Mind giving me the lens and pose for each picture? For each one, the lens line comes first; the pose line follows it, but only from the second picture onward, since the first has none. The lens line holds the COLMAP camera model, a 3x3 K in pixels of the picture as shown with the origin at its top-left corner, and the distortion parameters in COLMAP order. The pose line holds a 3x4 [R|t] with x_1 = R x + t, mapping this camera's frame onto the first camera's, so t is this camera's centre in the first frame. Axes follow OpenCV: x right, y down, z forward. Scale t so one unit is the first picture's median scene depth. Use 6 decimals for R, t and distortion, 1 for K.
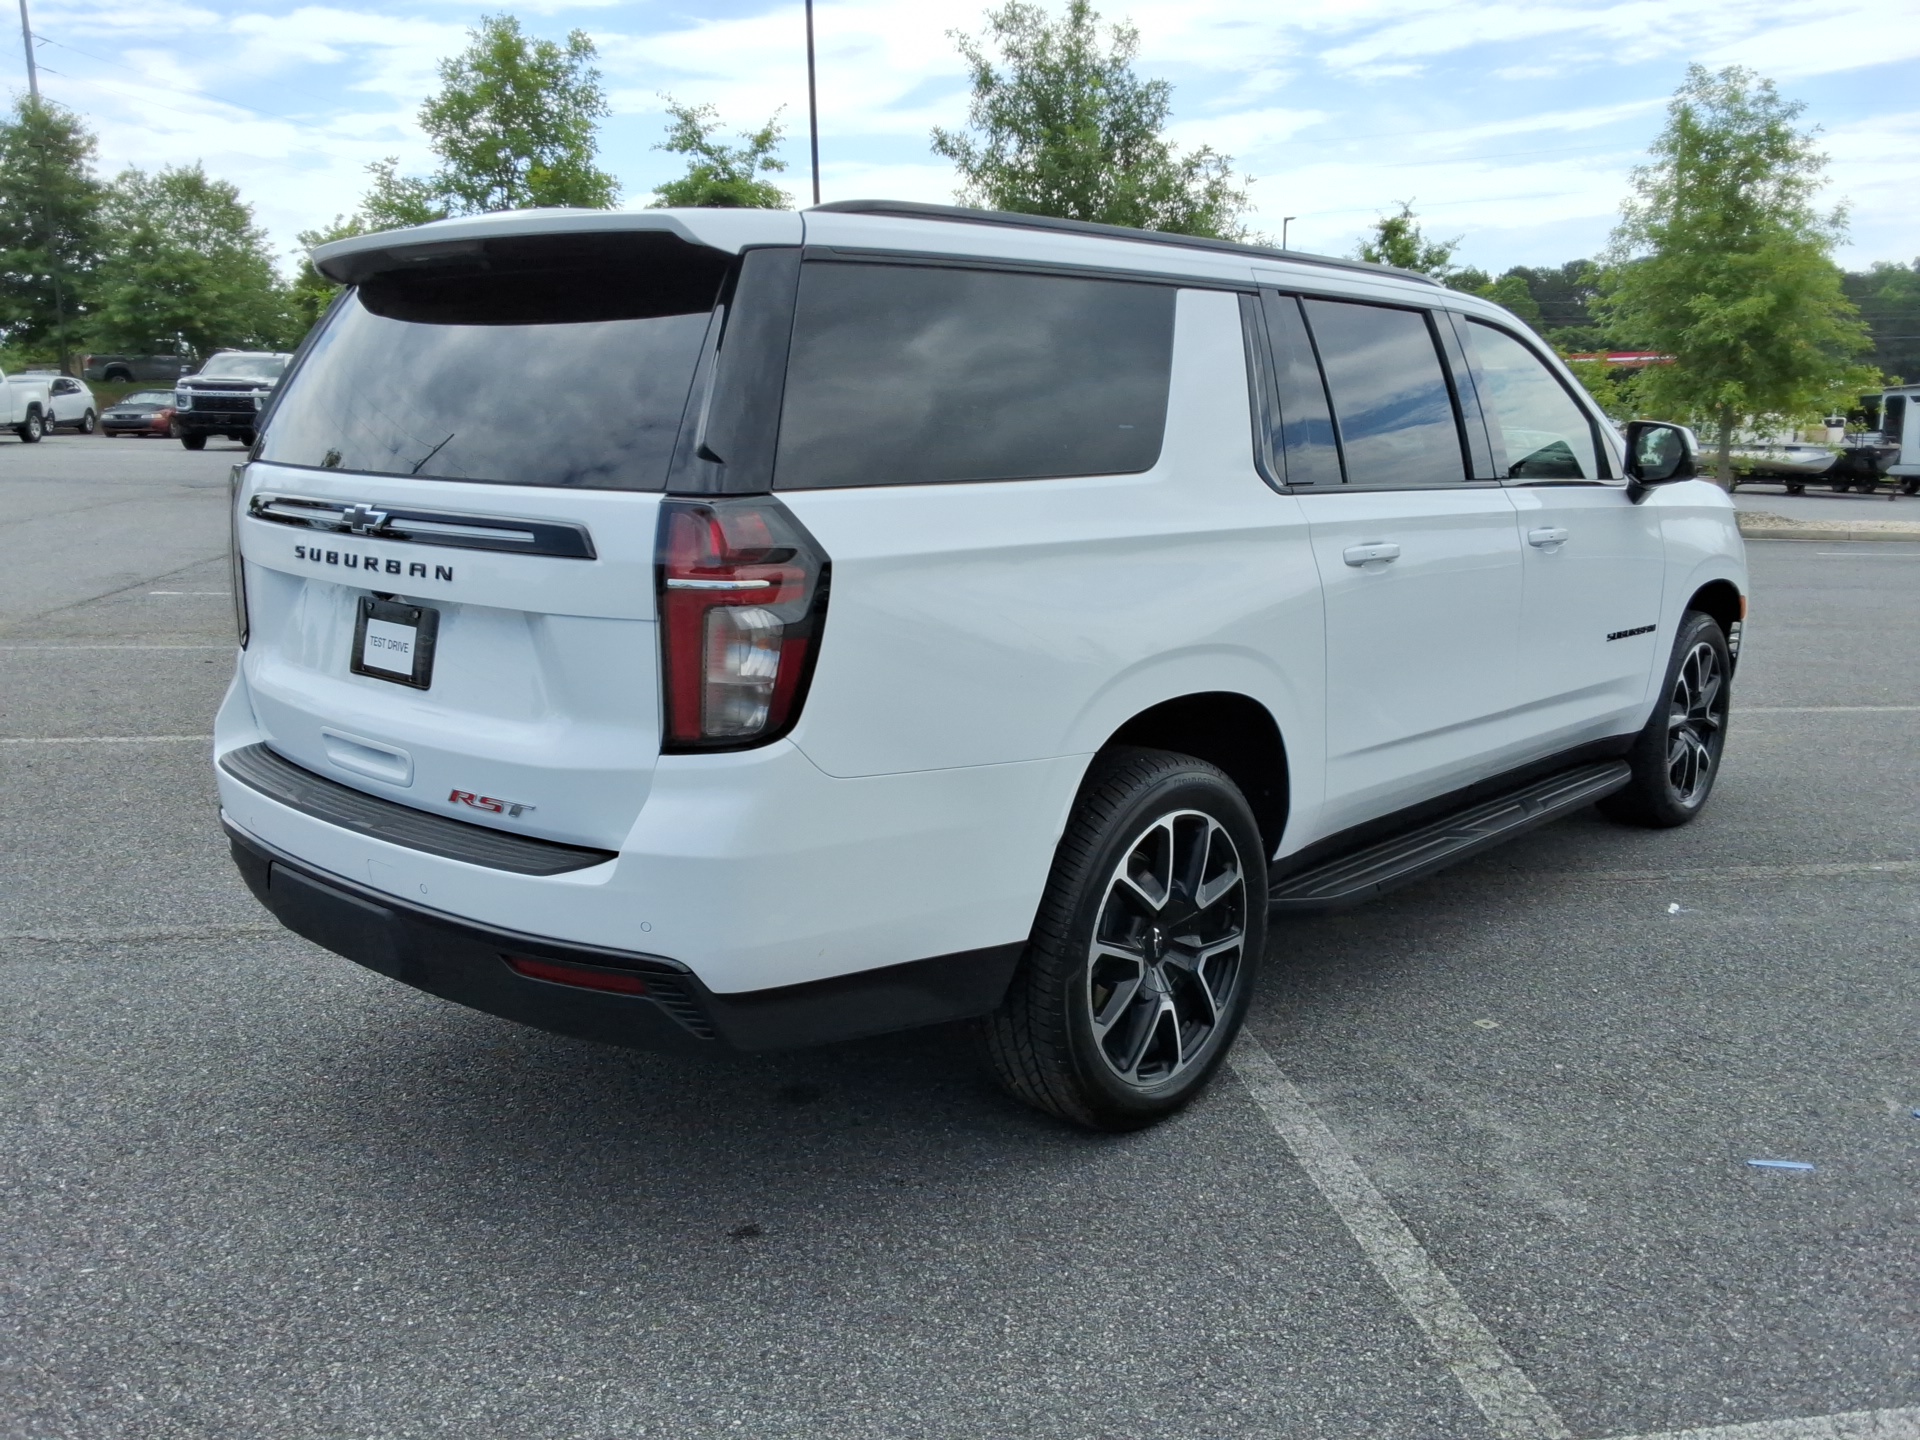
lens RADIAL K [[1544.4, 0, 986.7], [0, 1544.4, 703.1], [0, 0, 1]] dist [0.111485, -0.156486]
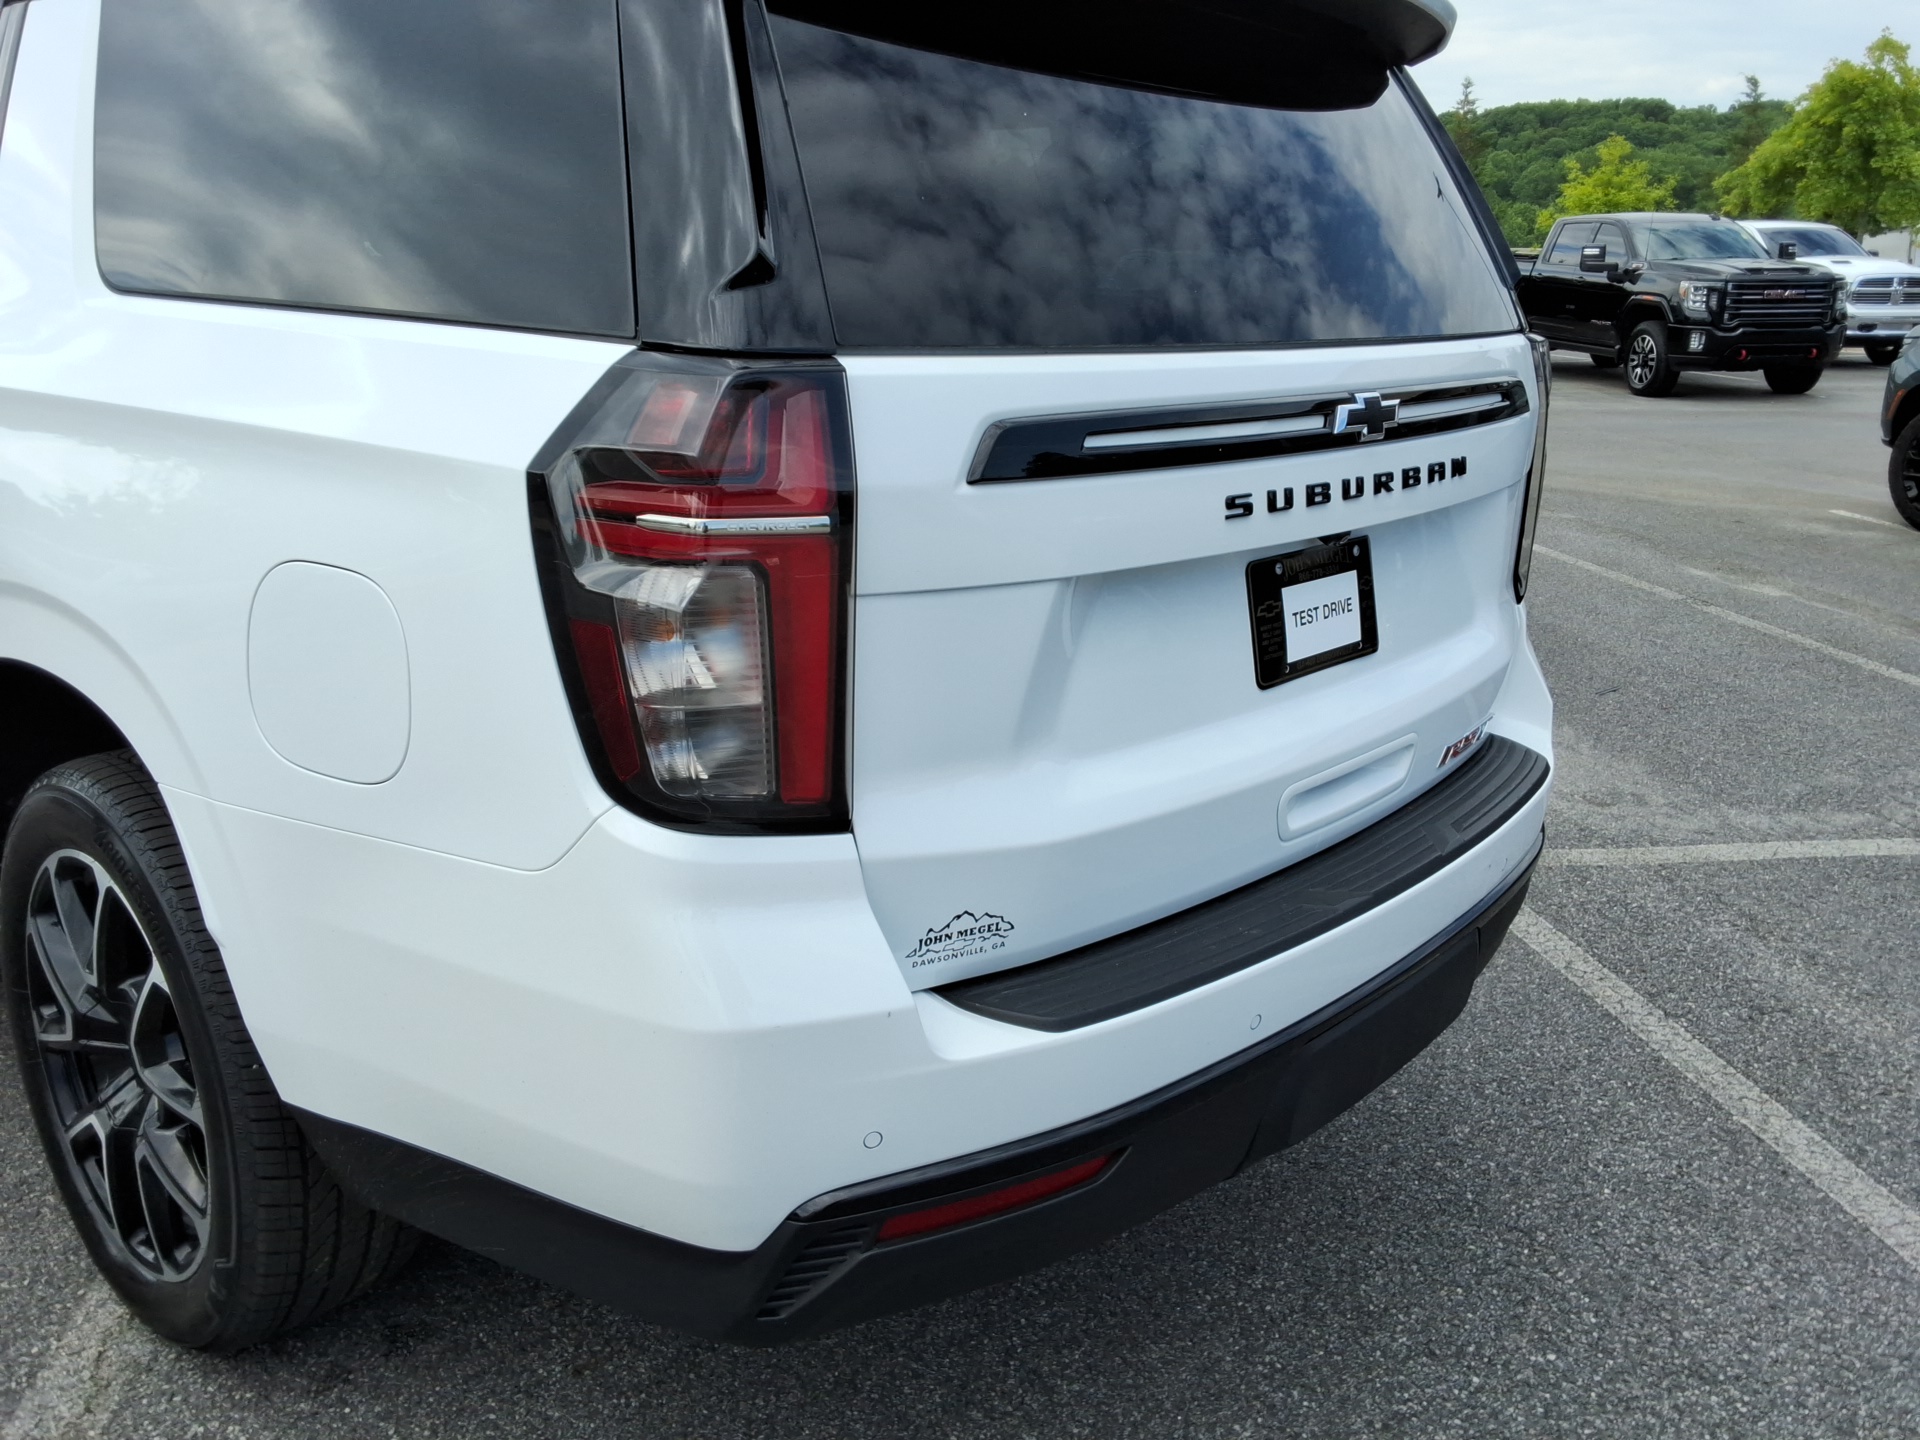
lens RADIAL K [[1542.2, 0, 980.8], [0, 1542.2, 691.5], [0, 0, 1]] dist [0.114678, -0.179962]
pose [[-0.010133, -0.272229, 0.962179, -0.923997], [0.160496, 0.949311, 0.270279, -0.185698], [-0.986985, 0.157164, 0.034072, 1.034020]]
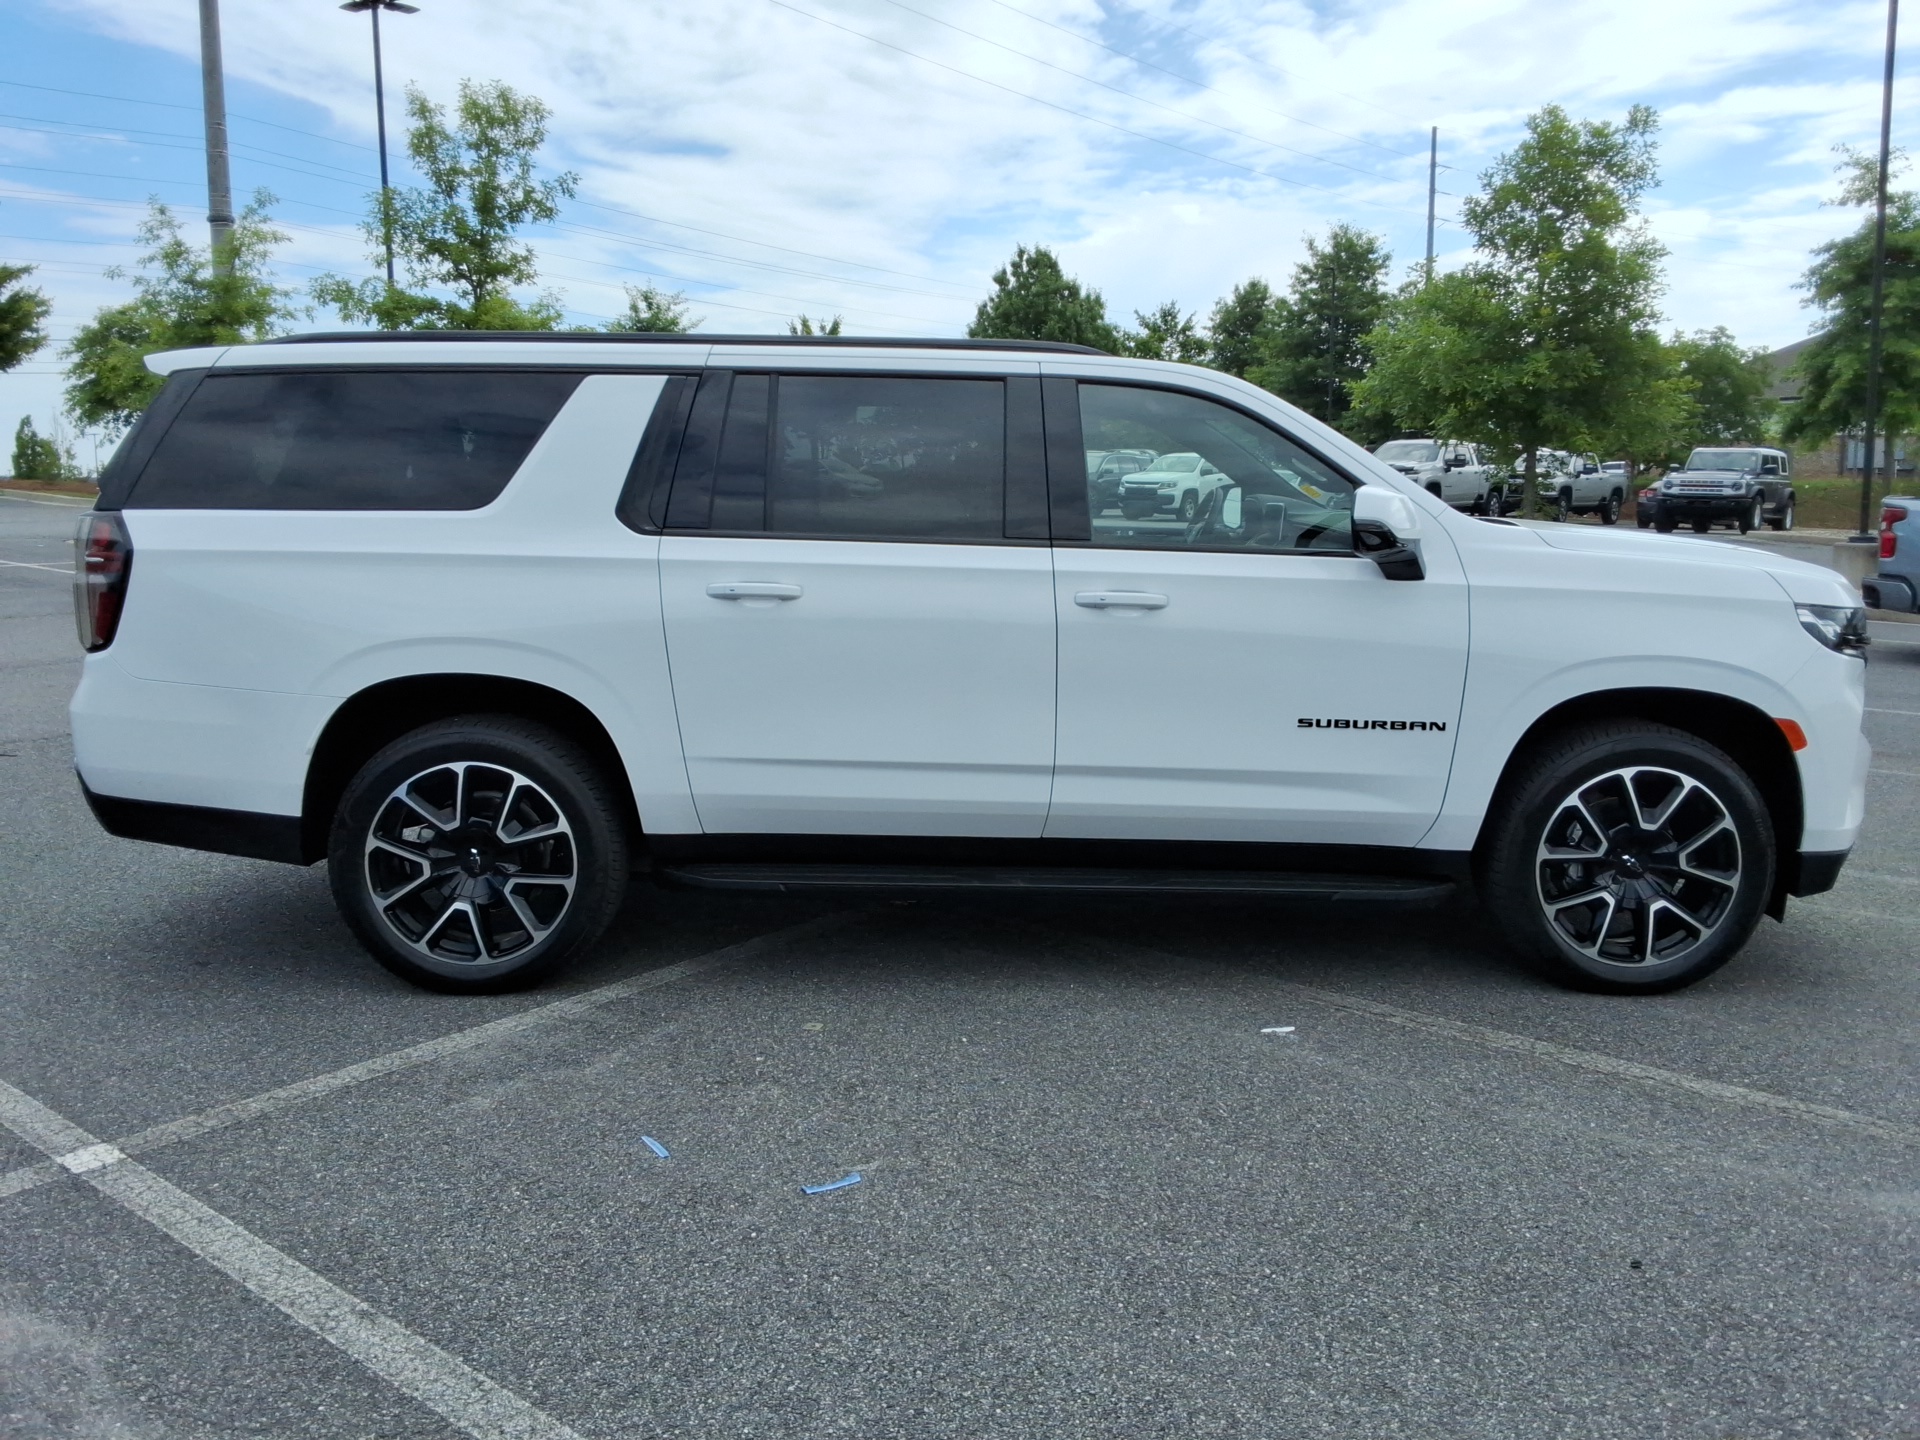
lens RADIAL K [[1591.4, 0, 1015.1], [0, 1591.4, 712.4], [0, 0, 1]] dist [0.125979, -0.175827]
pose [[0.677848, 0.102880, -0.727969, 1.483855], [-0.139918, 0.990116, 0.009644, -0.052682], [0.721766, 0.095318, 0.685543, 0.385111]]
